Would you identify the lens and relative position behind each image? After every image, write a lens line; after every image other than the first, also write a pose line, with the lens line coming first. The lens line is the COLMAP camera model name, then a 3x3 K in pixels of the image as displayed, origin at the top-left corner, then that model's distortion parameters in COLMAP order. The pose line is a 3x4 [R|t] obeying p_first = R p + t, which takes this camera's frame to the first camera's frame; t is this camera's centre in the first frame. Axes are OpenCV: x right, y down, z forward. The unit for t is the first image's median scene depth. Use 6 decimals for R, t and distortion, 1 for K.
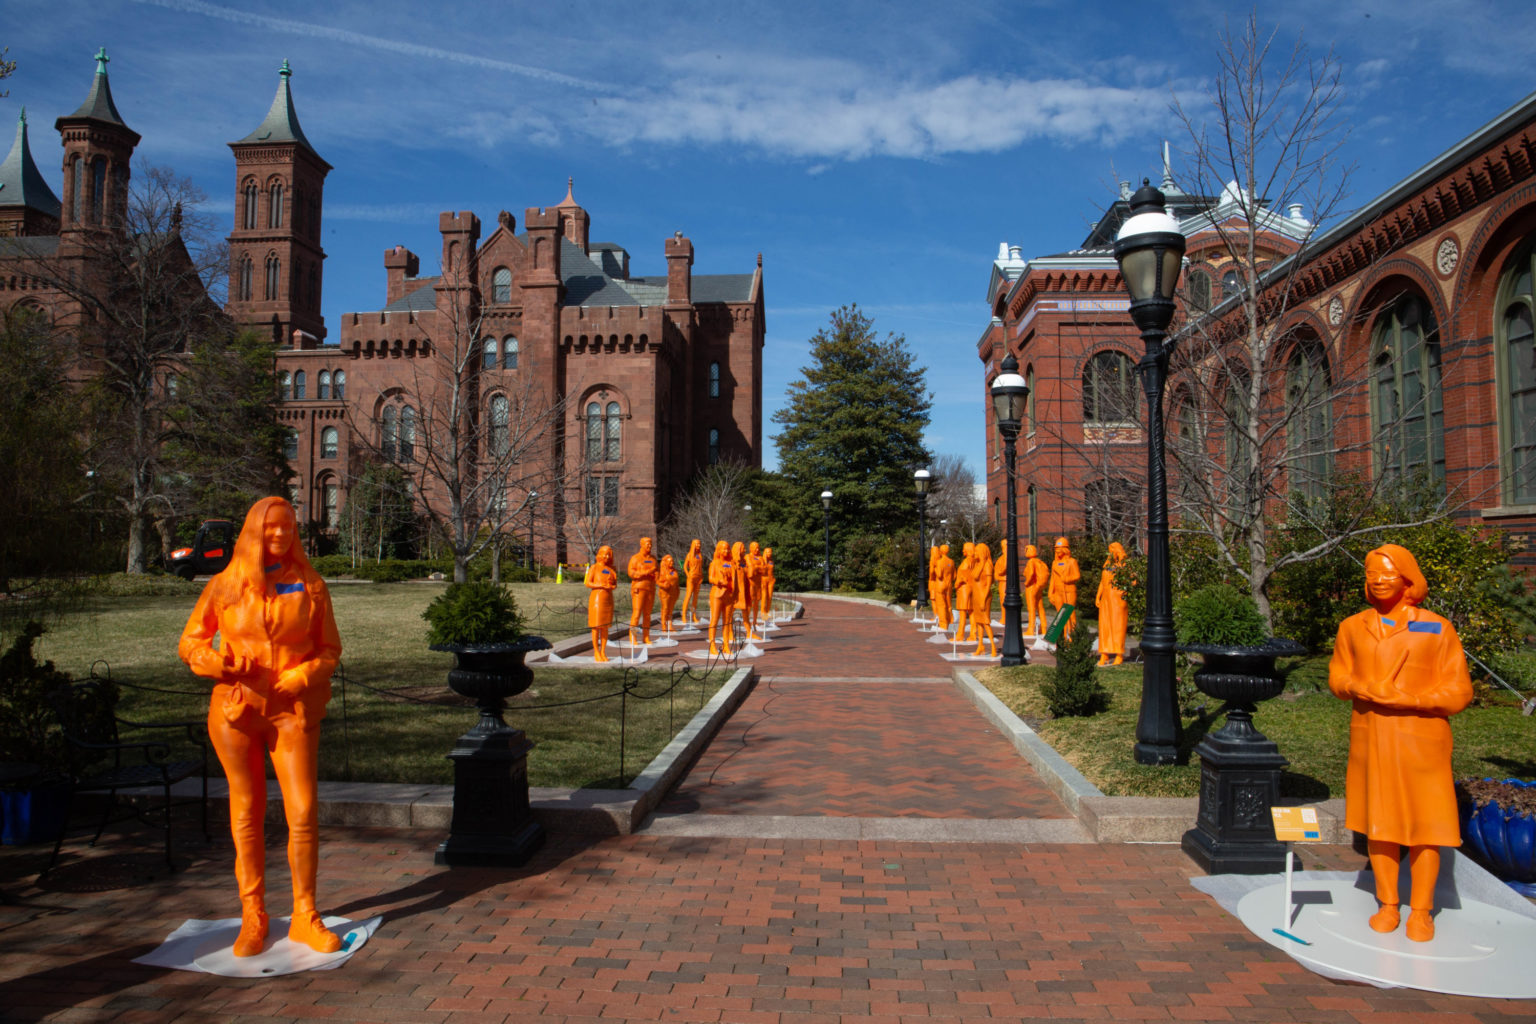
lens RADIAL K [[1056.6, 0, 768.0], [0, 1056.6, 512.0], [0, 0, 1]] dist [0.000630, -0.000463]
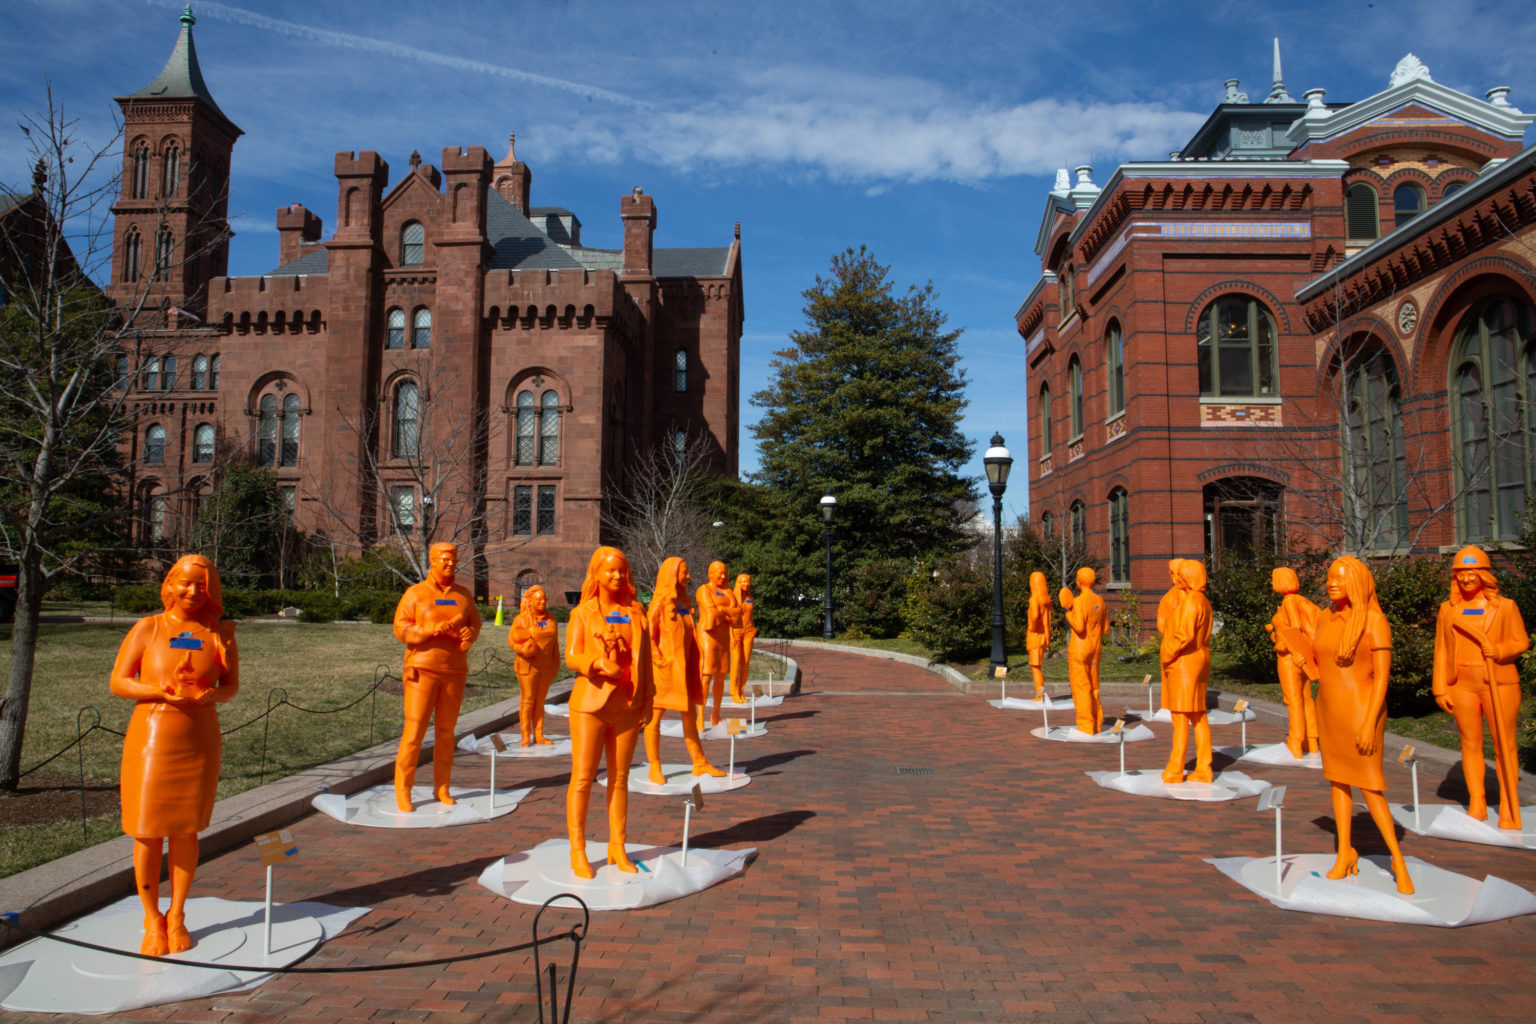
lens RADIAL K [[934.8, 0, 768.0], [0, 934.8, 512.0], [0, 0, 1]] dist [-0.019921, 0.000847]
pose [[0.999729, 0.006042, 0.022479, 0.001211], [-0.005199, 0.999287, -0.037387, 0.012058], [-0.022689, 0.037260, 0.999048, 0.304435]]
